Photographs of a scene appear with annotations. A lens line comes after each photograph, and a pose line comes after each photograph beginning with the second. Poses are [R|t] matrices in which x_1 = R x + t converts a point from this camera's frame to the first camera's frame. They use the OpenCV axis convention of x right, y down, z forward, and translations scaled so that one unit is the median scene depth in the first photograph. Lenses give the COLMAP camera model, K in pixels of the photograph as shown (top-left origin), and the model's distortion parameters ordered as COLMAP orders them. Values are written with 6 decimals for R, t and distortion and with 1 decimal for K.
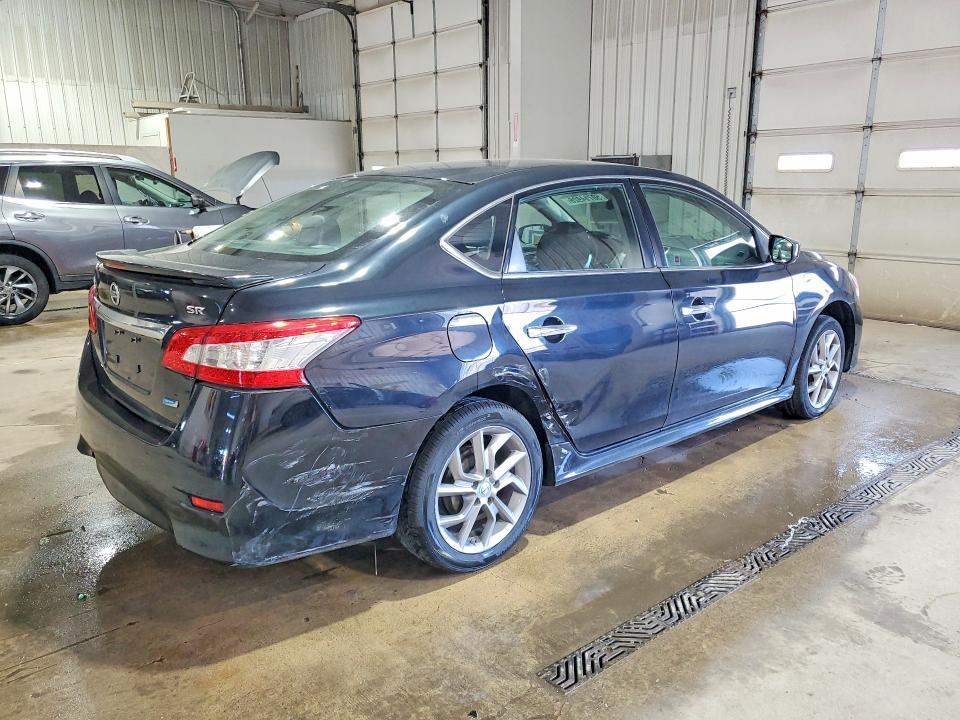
lens RADIAL K [[730.5, 0, 480.0], [0, 730.5, 360.0], [0, 0, 1]] dist [-0.008933, -0.003129]
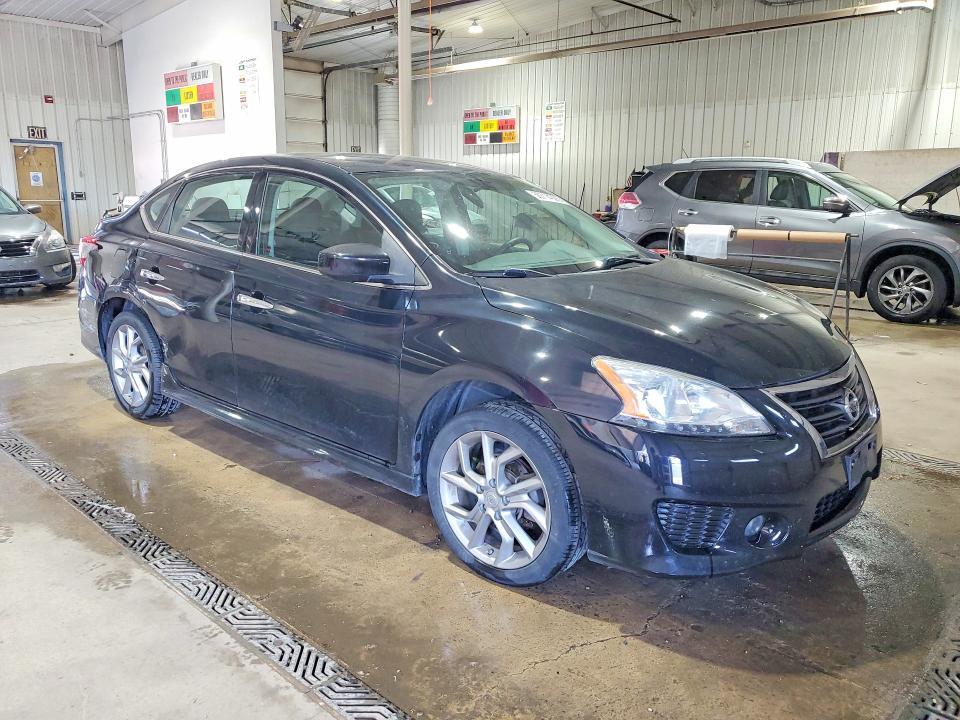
lens RADIAL K [[747.5, 0, 480.0], [0, 747.5, 360.0], [0, 0, 1]] dist [0.007411, 0.000710]
pose [[0.125947, 0.221466, -0.967001, 1.201998], [-0.240057, 0.952597, 0.186901, -0.231500], [0.962554, 0.208596, 0.173142, 1.045354]]
